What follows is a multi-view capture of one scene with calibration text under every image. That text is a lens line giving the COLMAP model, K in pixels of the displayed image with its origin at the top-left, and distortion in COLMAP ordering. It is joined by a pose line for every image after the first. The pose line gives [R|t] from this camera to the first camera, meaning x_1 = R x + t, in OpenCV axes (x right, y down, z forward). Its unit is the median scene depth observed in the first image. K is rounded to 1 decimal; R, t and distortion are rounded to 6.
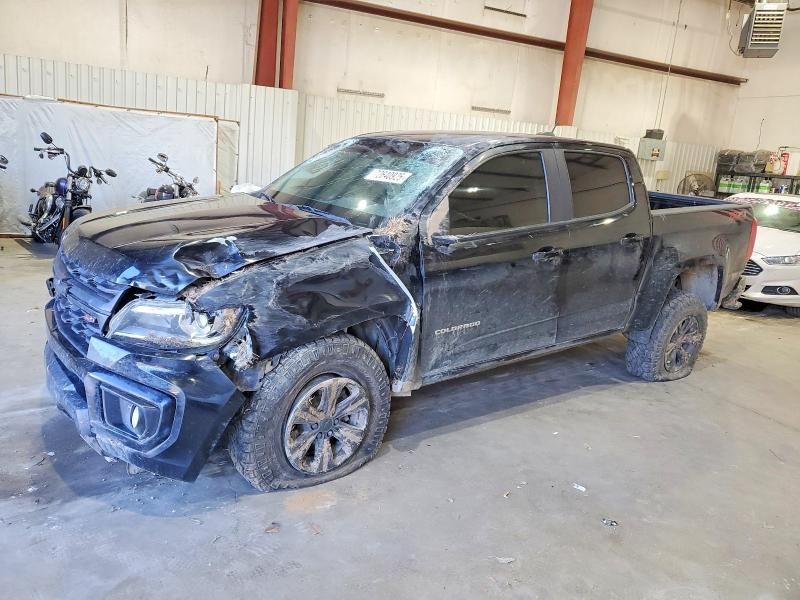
lens RADIAL K [[616.0, 0, 400.0], [0, 616.0, 300.0], [0, 0, 1]] dist [0.000000, 0.005196]
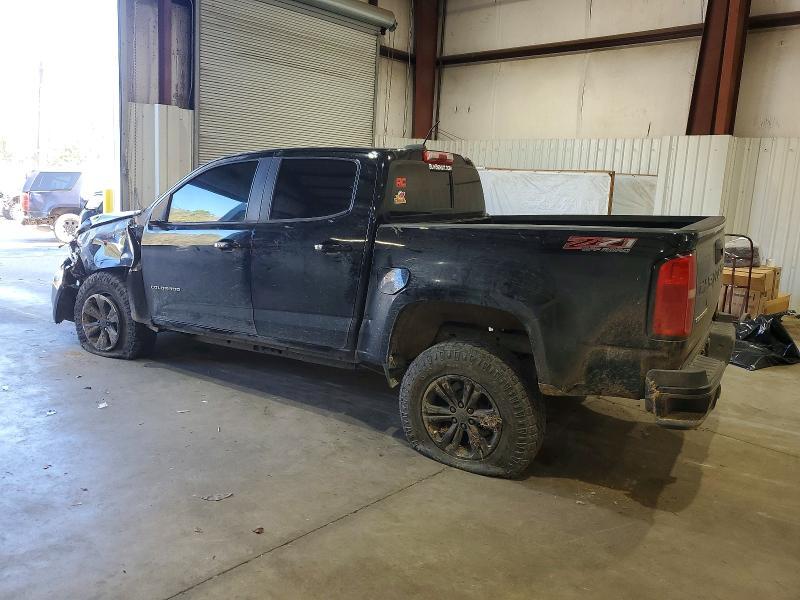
lens RADIAL K [[639.6, 0, 401.0], [0, 639.6, 278.7], [0, 0, 1]] dist [0.060060, 0.002225]
pose [[0.349132, 0.075803, -0.934003, 0.538013], [-0.238552, 0.971074, -0.010360, -0.028273], [0.906201, 0.226425, 0.357116, 0.312698]]
